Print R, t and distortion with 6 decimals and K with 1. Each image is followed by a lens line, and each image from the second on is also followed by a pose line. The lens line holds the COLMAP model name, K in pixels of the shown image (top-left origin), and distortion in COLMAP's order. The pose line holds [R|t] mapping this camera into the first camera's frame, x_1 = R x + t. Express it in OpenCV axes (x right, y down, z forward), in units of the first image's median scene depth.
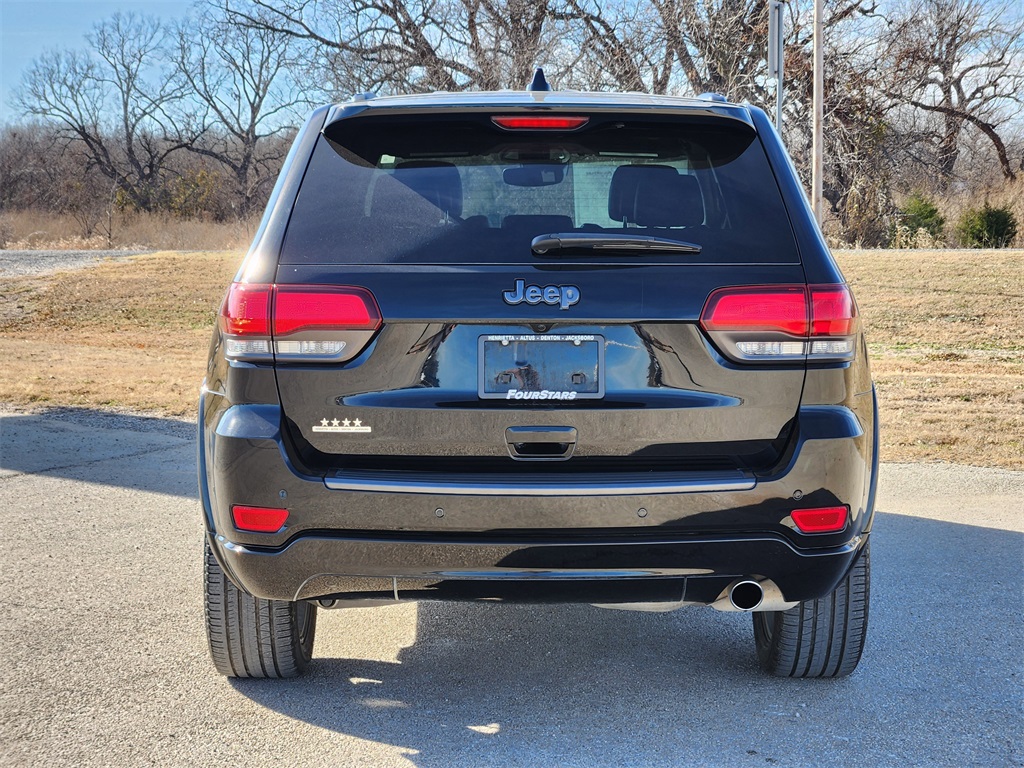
lens RADIAL K [[1886.2, 0, 542.5], [0, 1886.2, 424.6], [0, 0, 1]] dist [-0.000005, 0.000000]
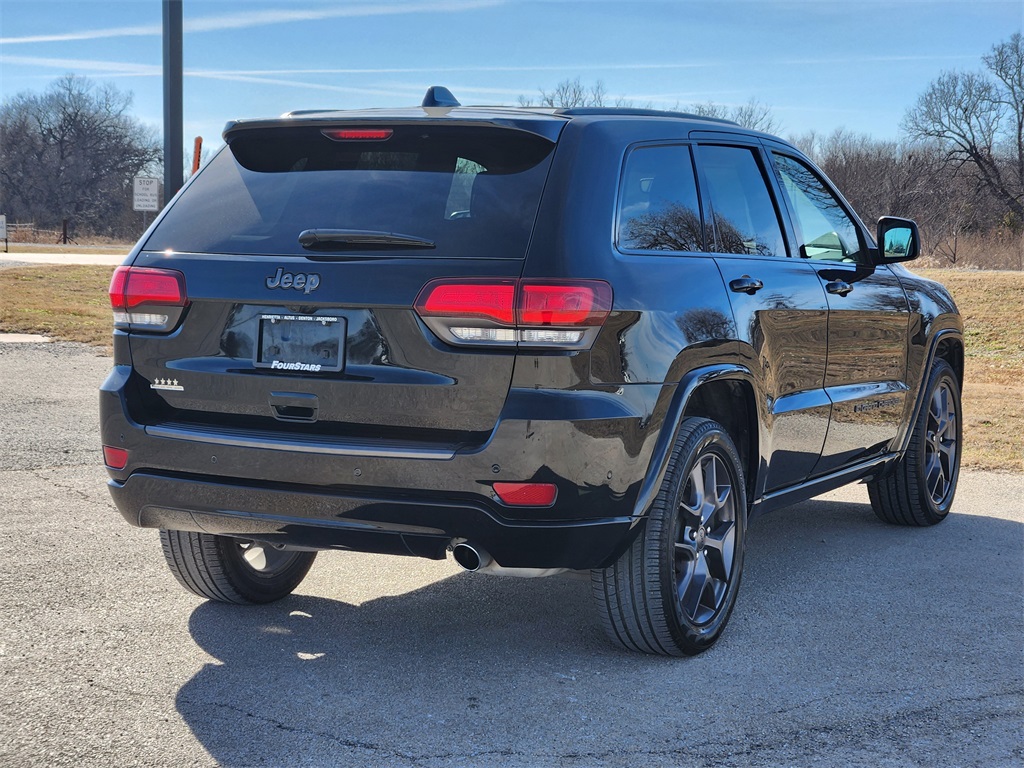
lens RADIAL K [[1886.2, 0, 510.0], [0, 1886.2, 383.0], [0, 0, 1]] dist [-0.000005, 0.000000]
pose [[0.885023, 0.049961, -0.462859, 0.651596], [-0.065207, 0.997727, -0.016985, 0.005793], [0.460958, 0.045214, 0.886269, 0.024587]]
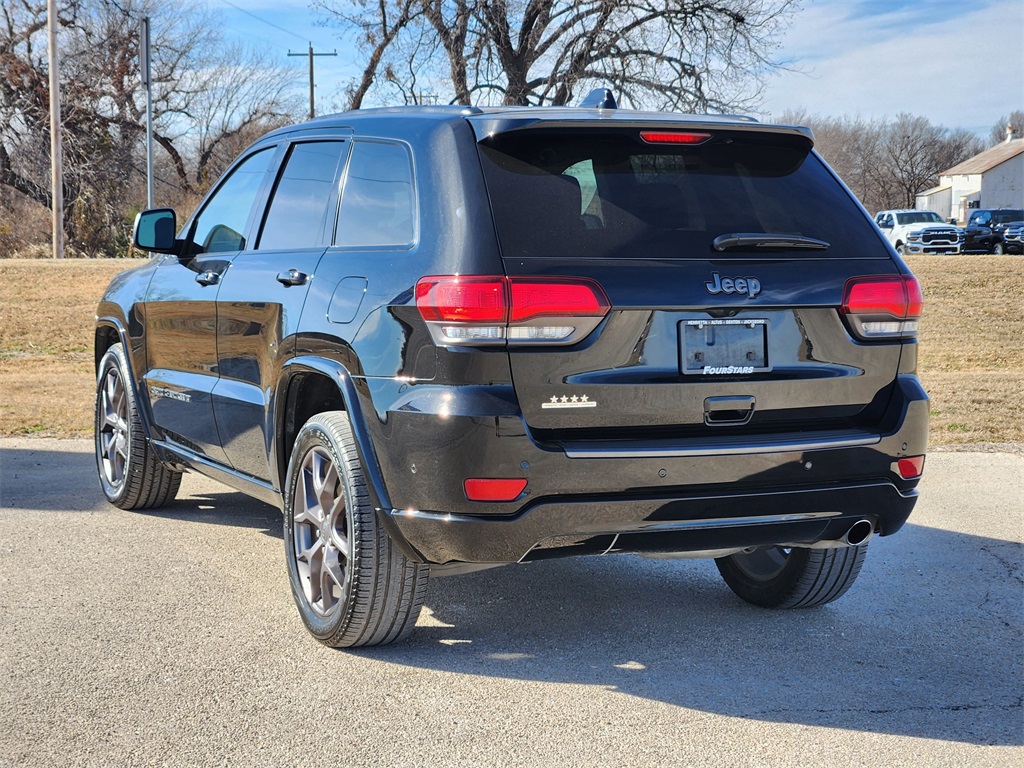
lens RADIAL K [[1886.2, 0, 513.4], [0, 1886.2, 384.8], [0, 0, 1]] dist [-0.000005, 0.000000]
pose [[0.903954, -0.027739, 0.426729, -0.620046], [0.039203, 0.999067, -0.018102, 0.009575], [-0.425829, 0.033092, 0.904198, -0.010840]]
